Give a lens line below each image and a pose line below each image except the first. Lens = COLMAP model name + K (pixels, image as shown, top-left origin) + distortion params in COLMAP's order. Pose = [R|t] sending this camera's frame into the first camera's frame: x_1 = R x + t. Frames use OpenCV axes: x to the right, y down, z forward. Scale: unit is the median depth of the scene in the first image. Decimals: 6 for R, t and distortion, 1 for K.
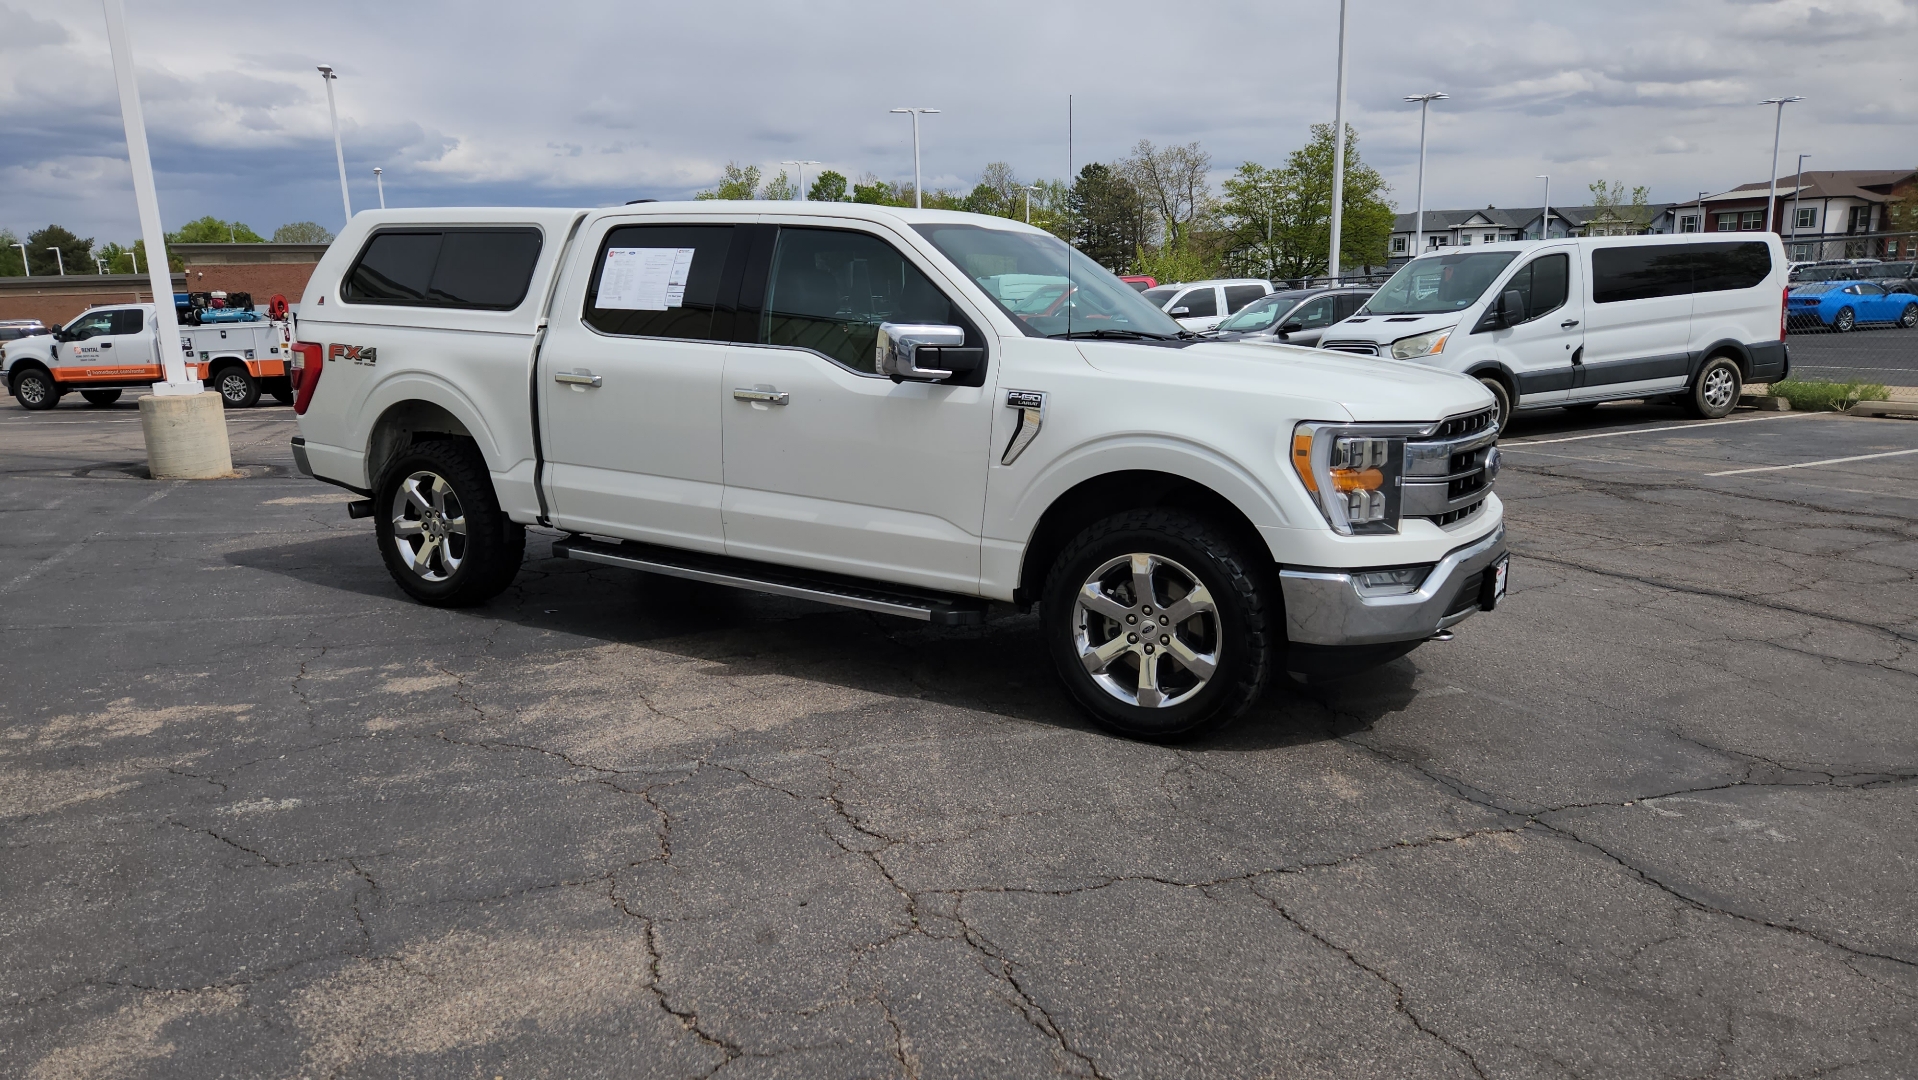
lens RADIAL K [[1283.4, 0, 919.5], [0, 1283.4, 549.6], [0, 0, 1]] dist [0.072284, -0.057660]
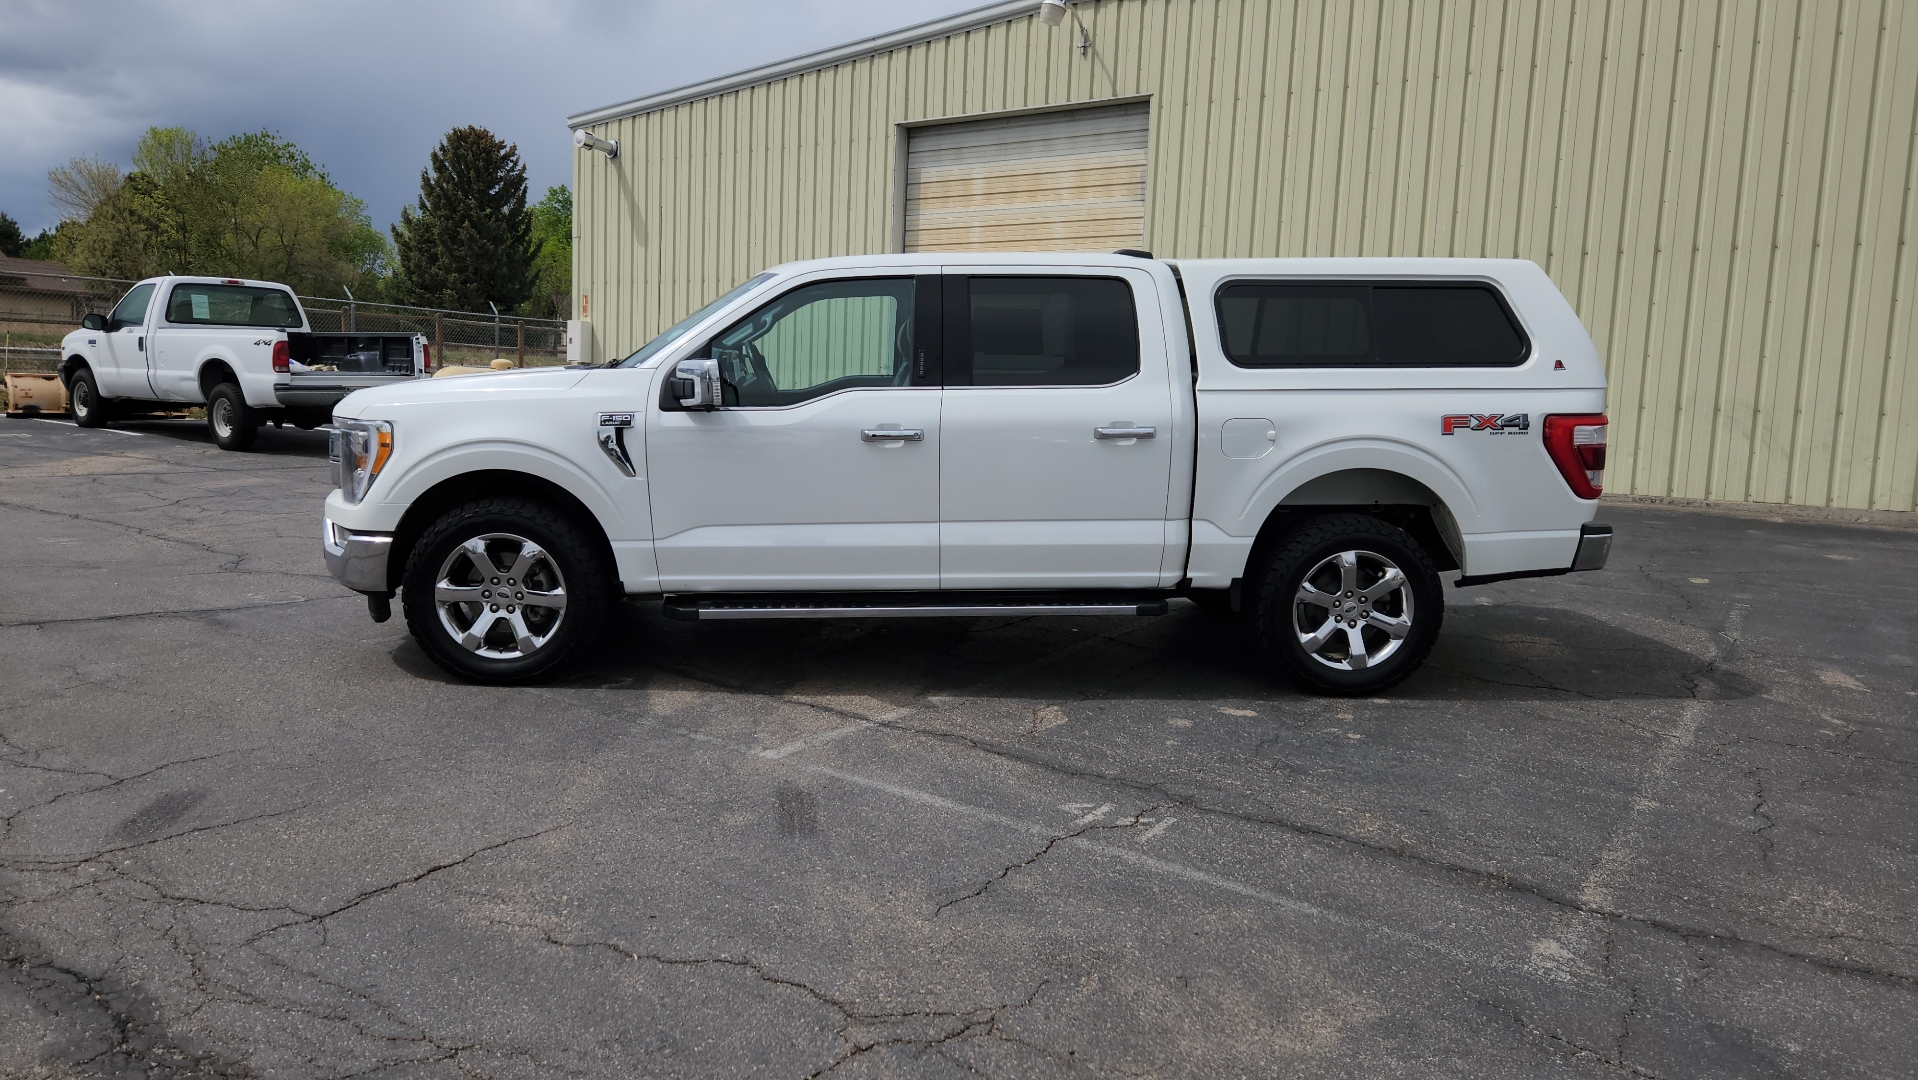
lens RADIAL K [[1283.0, 0, 927.5], [0, 1283.0, 520.3], [0, 0, 1]] dist [0.071666, -0.057984]
pose [[-0.815041, 0.047829, -0.577426, 0.639003], [-0.135392, 0.953274, 0.270069, -0.376295], [0.563362, 0.298296, -0.770482, 2.060735]]
